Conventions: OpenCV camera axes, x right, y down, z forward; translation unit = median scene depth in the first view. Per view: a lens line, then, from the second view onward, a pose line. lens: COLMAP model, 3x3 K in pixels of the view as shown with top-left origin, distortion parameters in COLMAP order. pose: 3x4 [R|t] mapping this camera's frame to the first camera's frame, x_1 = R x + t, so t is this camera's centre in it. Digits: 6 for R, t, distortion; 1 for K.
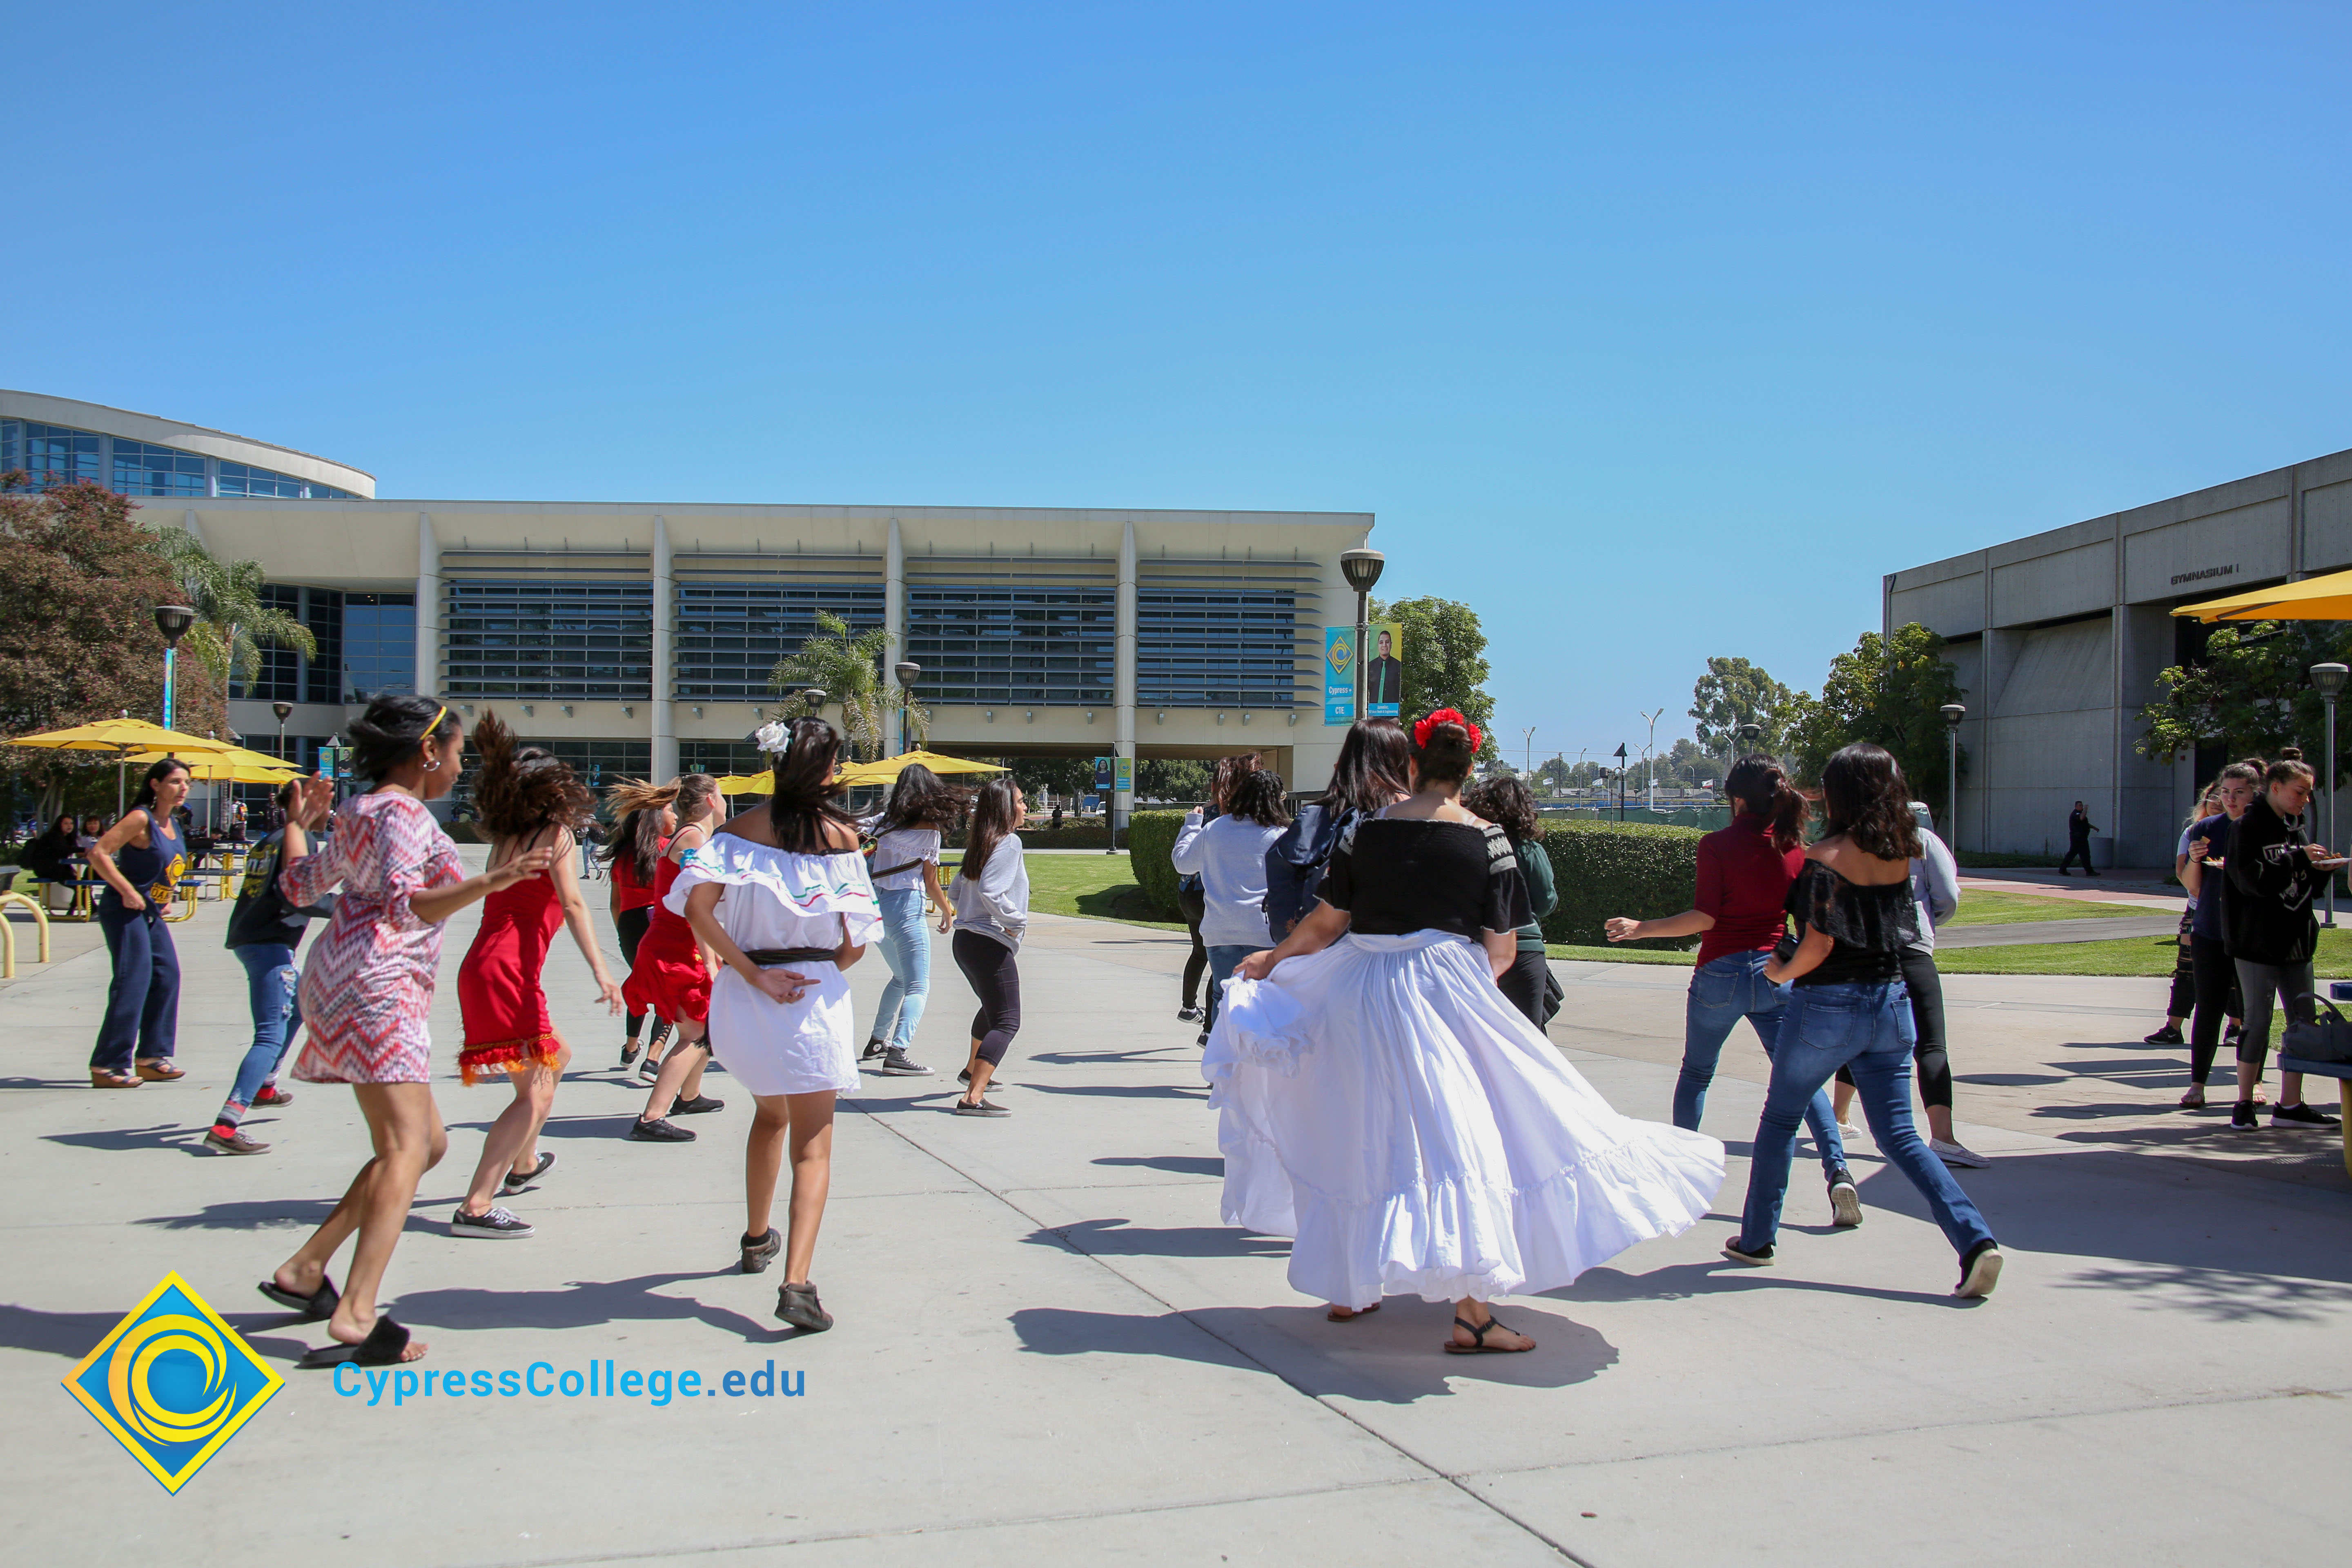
lens RADIAL K [[2284.4, 0, 1185.9], [0, 2284.4, 815.9], [0, 0, 1]] dist [-0.109161, 0.157460]
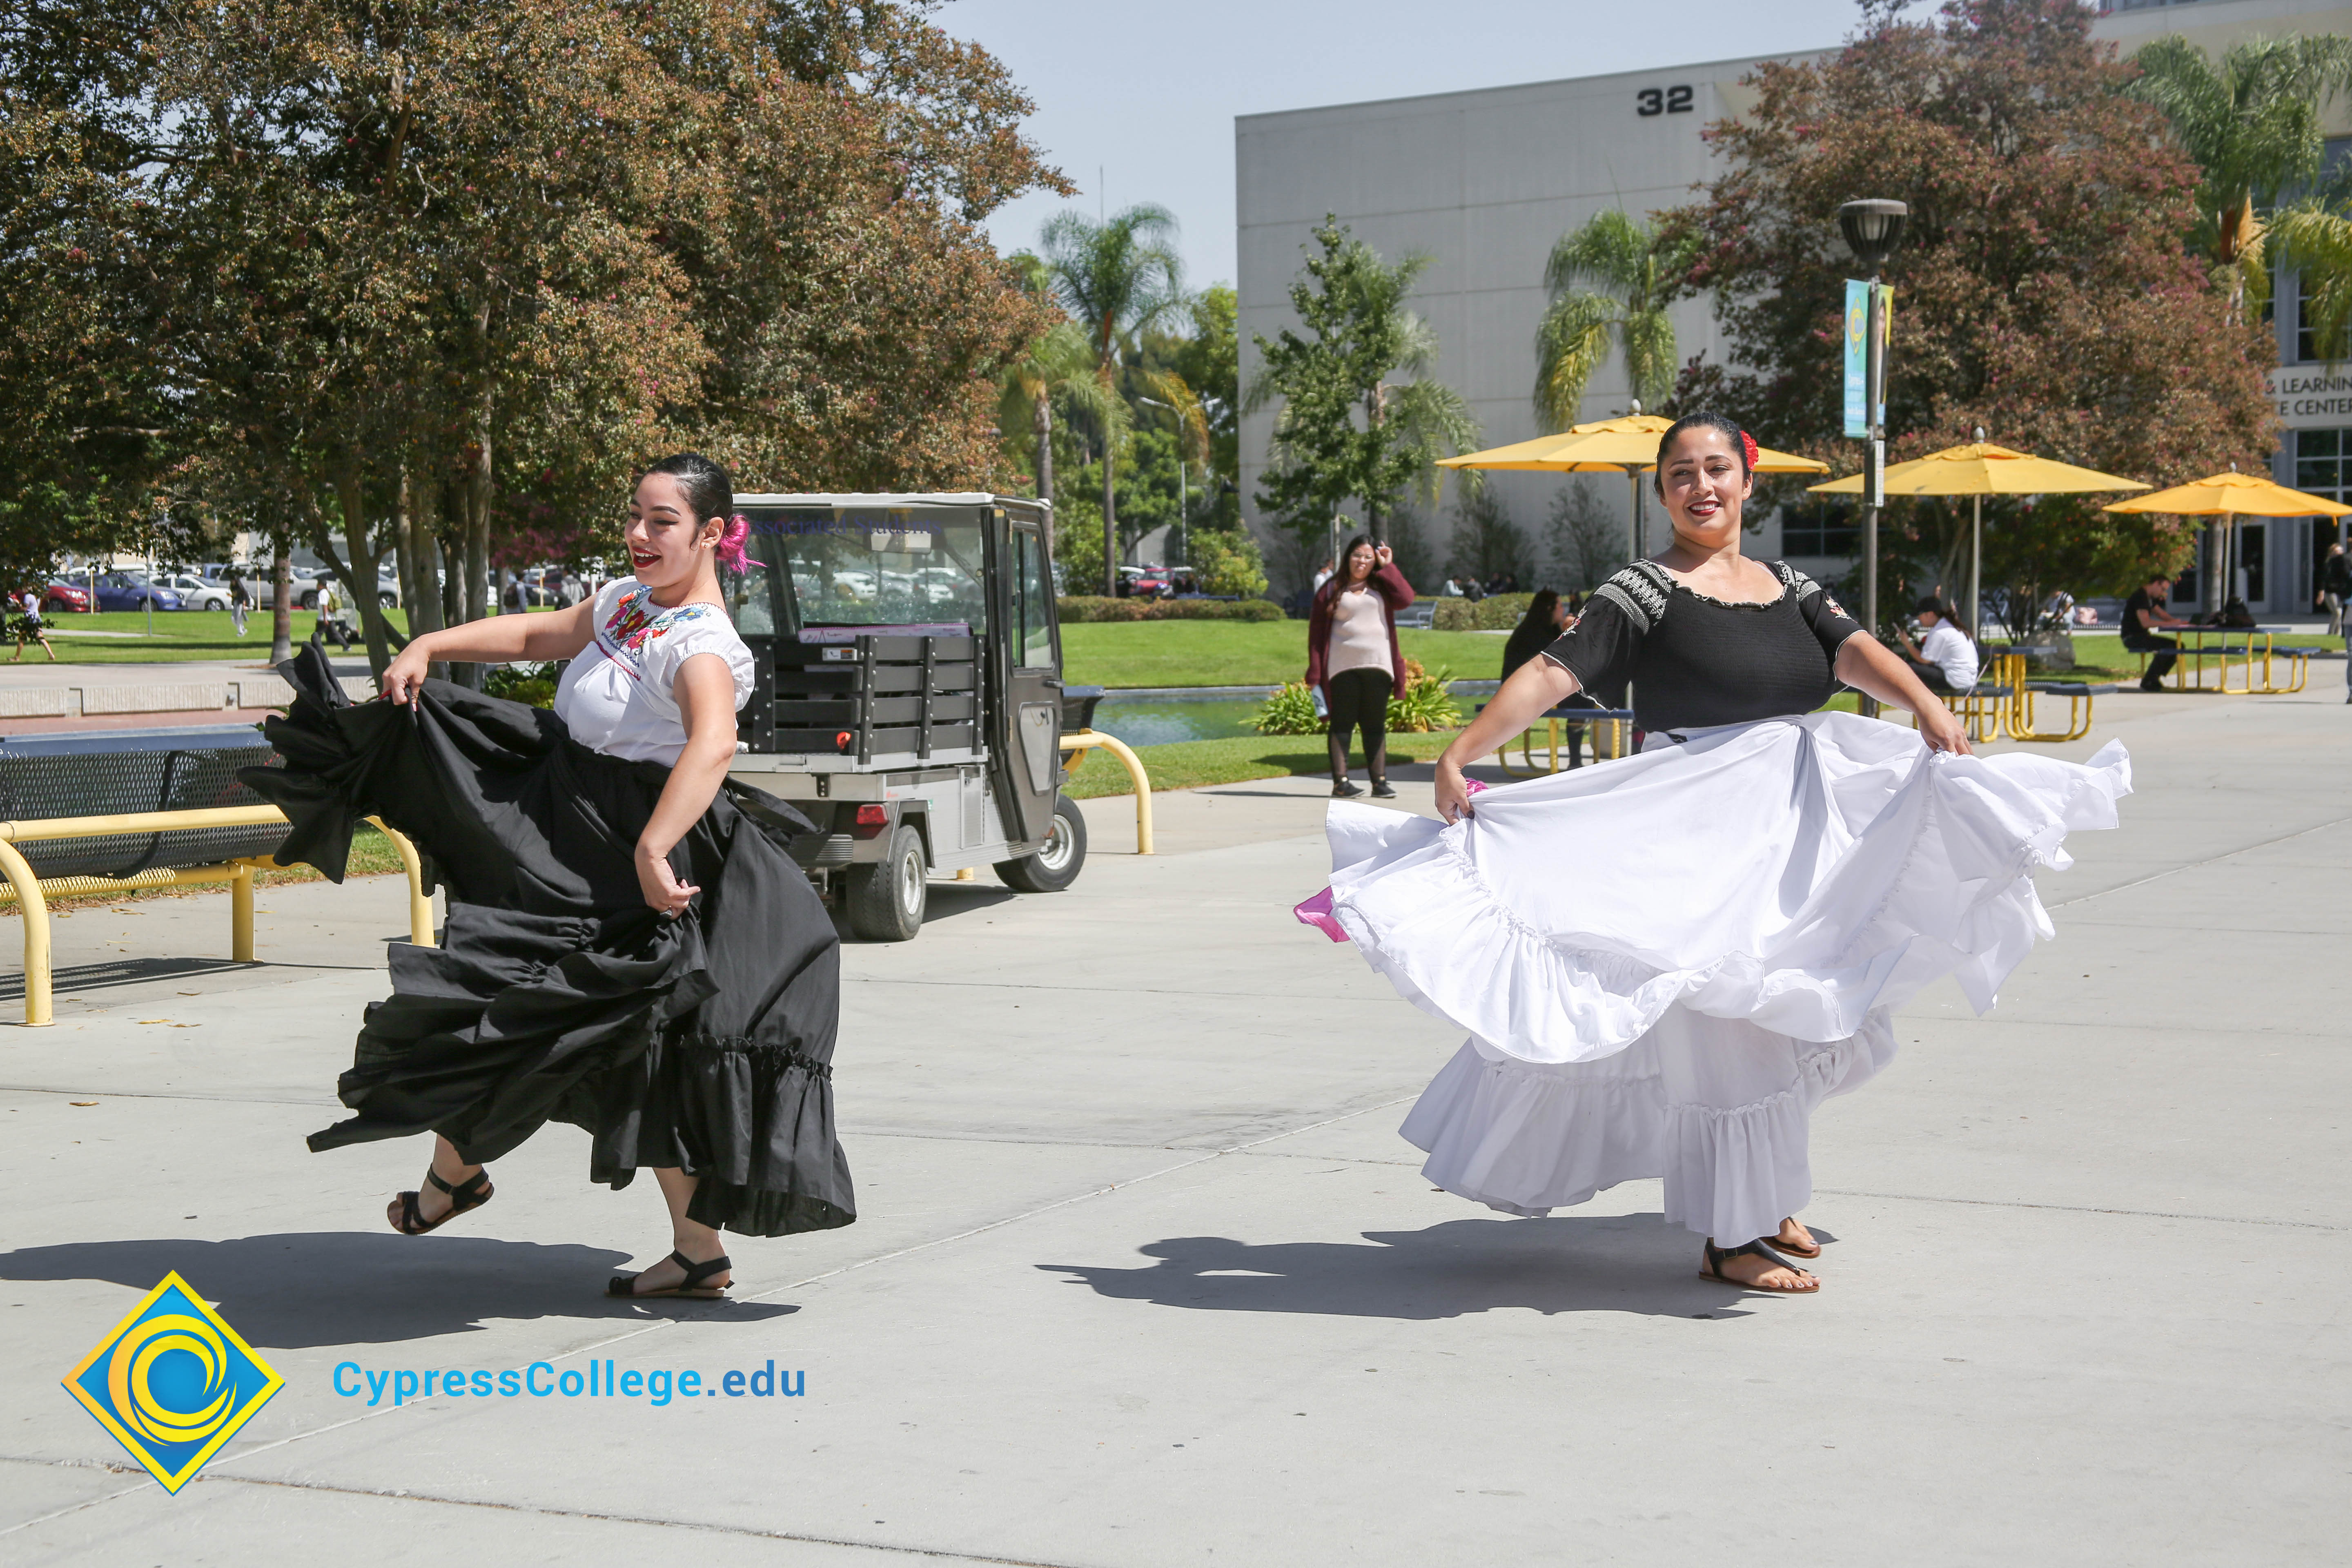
lens RADIAL K [[4165.7, 0, 1177.4], [0, 4165.7, 785.8], [0, 0, 1]] dist [0.265050, -0.040797]
pose [[0.700764, 0.016902, -0.713193, 0.070878], [0.018763, 0.998937, 0.042110, 0.000819], [0.713146, -0.042891, 0.699702, 0.071272]]
